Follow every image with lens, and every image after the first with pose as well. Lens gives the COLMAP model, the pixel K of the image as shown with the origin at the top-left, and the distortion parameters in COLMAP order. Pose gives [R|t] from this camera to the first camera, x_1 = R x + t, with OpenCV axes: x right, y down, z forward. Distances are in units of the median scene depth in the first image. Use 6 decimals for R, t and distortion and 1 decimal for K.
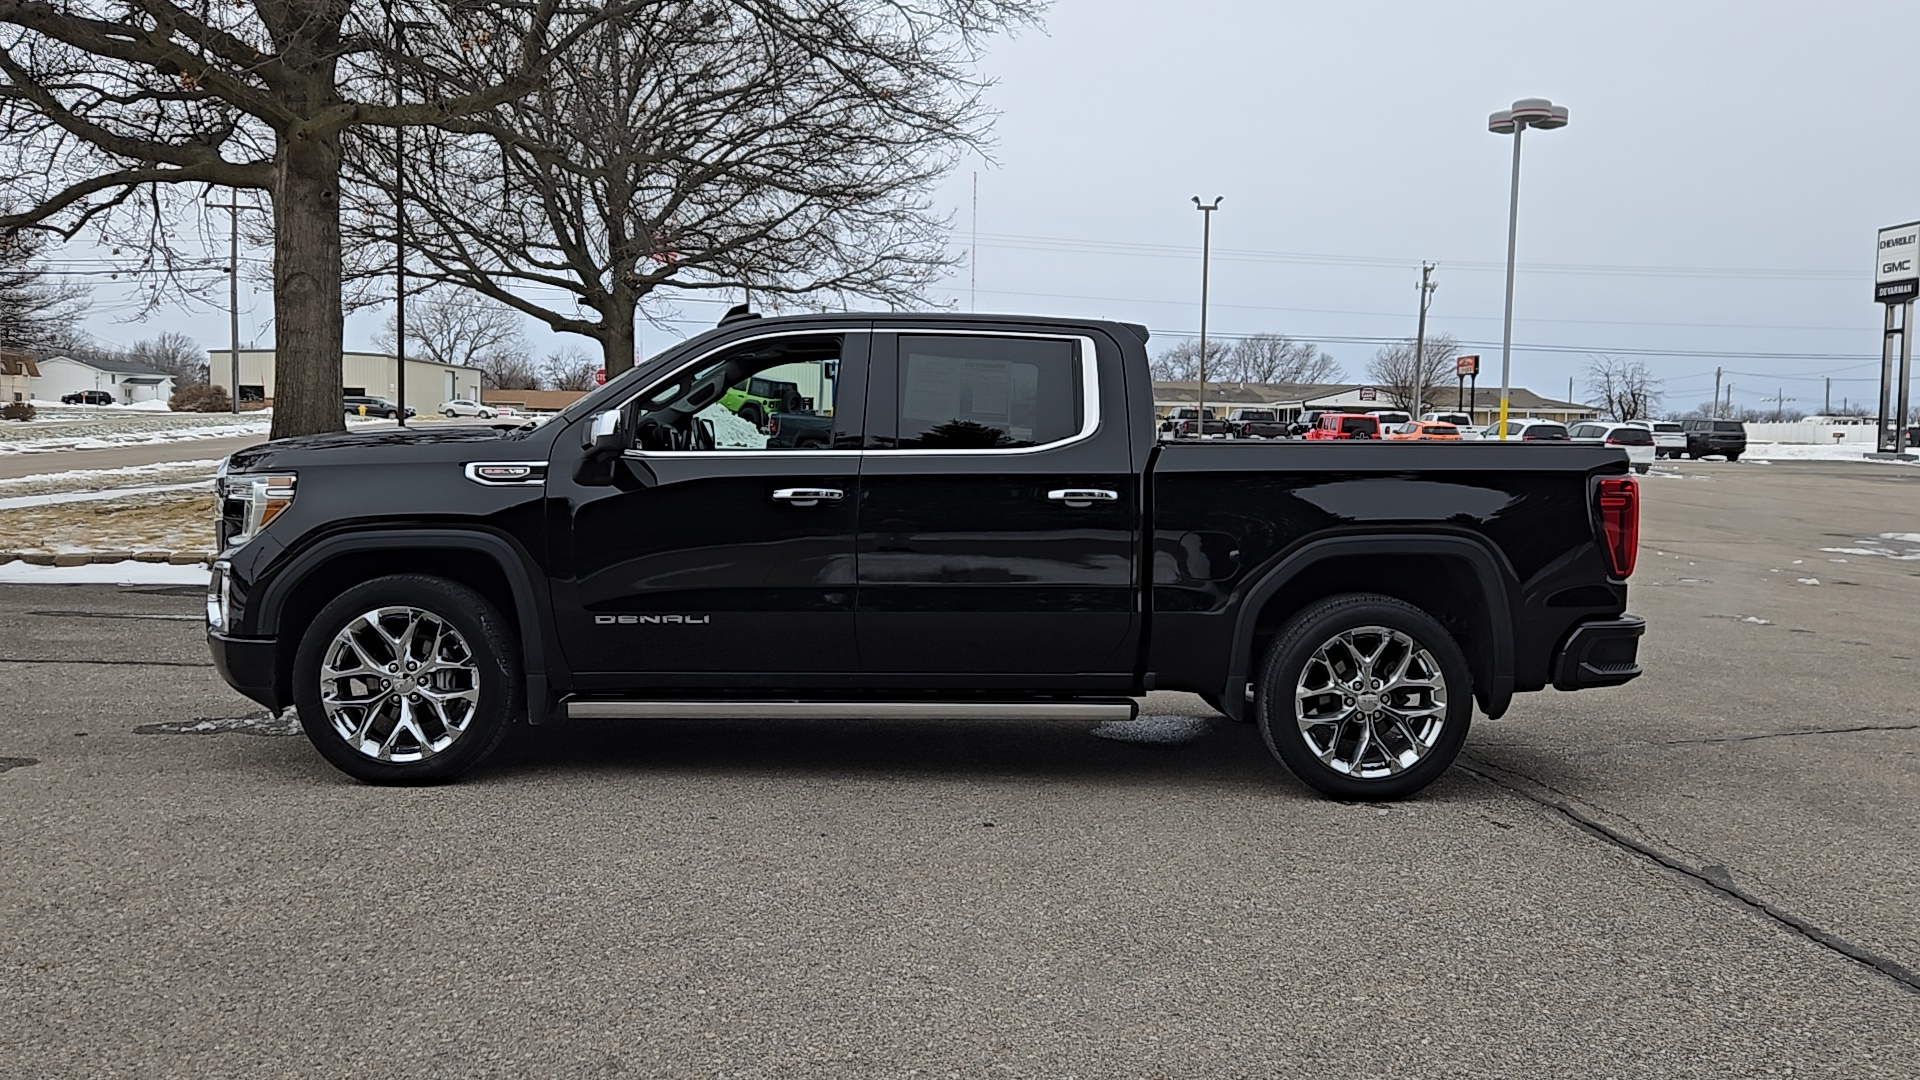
lens RADIAL K [[1614.7, 0, 916.3], [0, 1614.7, 508.8], [0, 0, 1]] dist [0.006851, -0.009032]
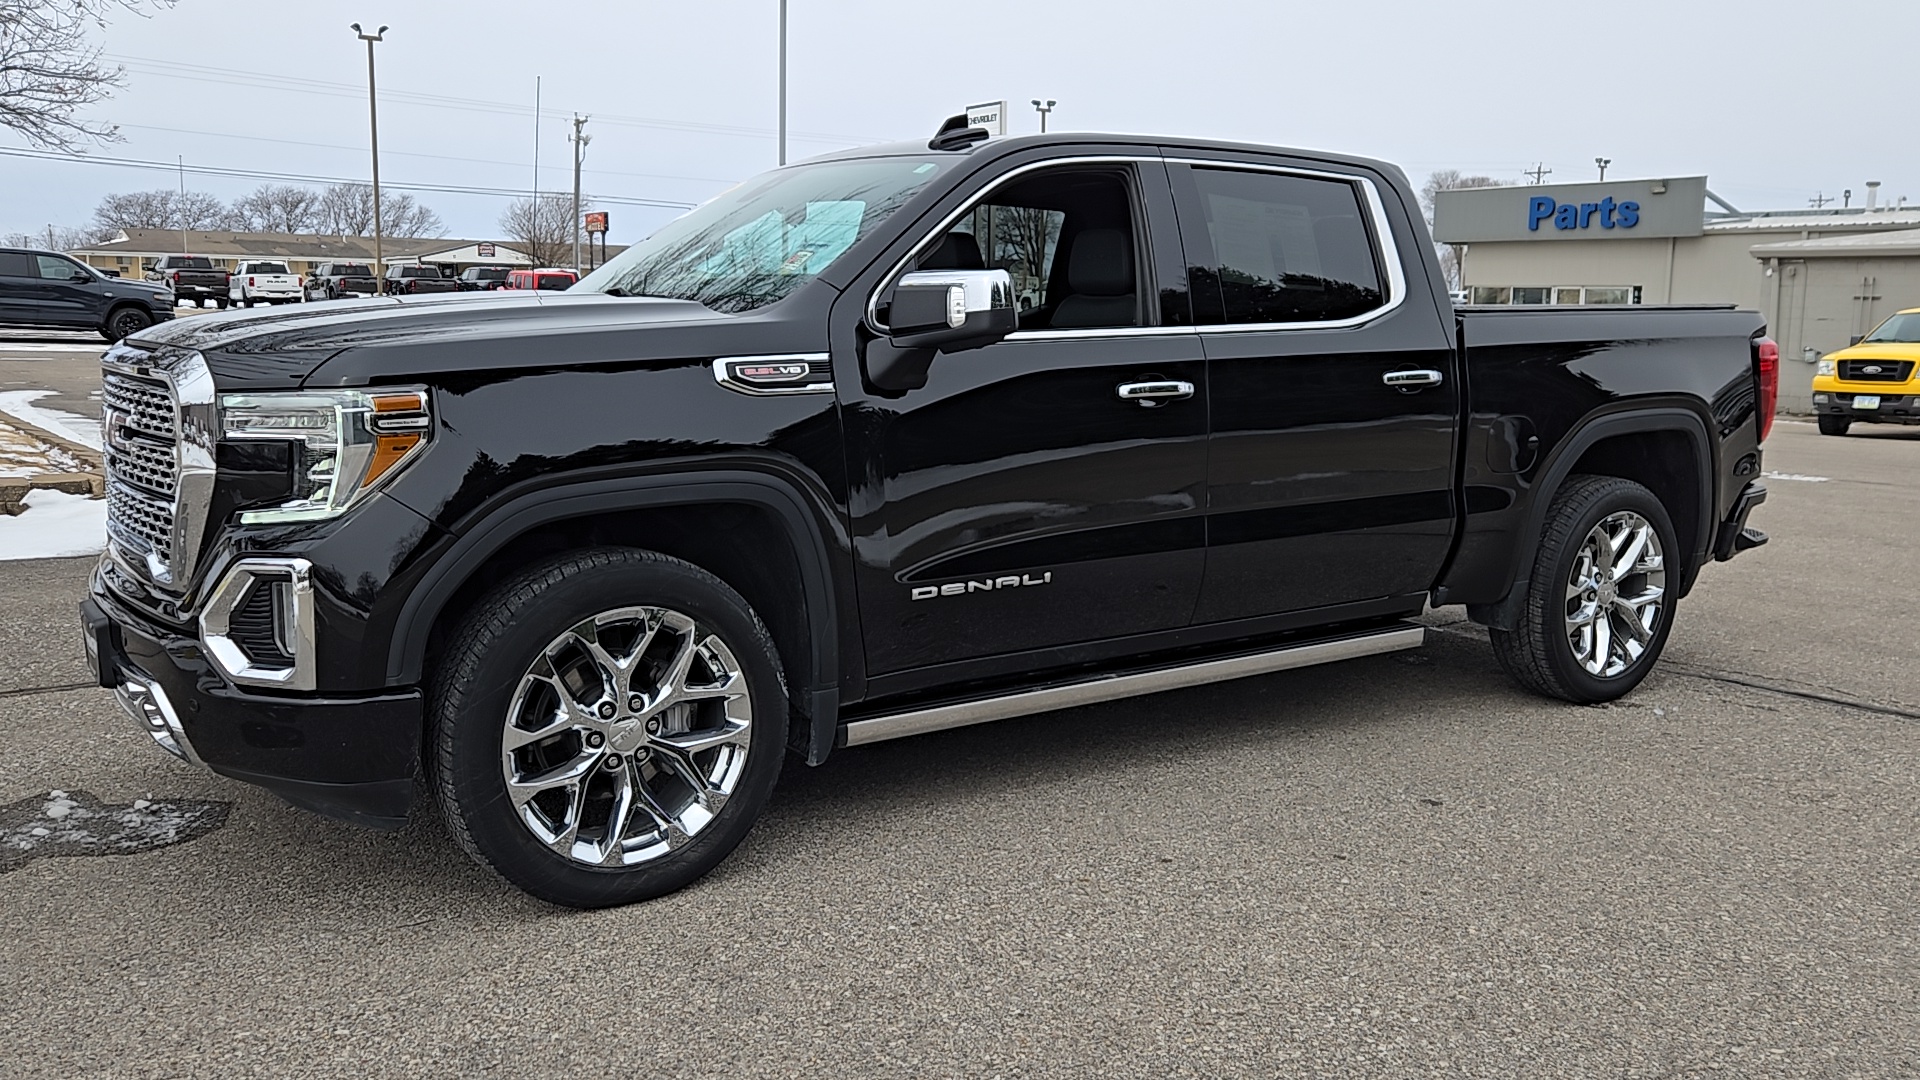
lens RADIAL K [[1614.7, 0, 958.0], [0, 1614.7, 541.7], [0, 0, 1]] dist [0.006851, -0.009032]
pose [[0.833489, -0.088579, 0.545389, -0.502691], [0.029459, 0.992786, 0.116223, -0.026099], [-0.551750, -0.080804, 0.830086, 0.419073]]
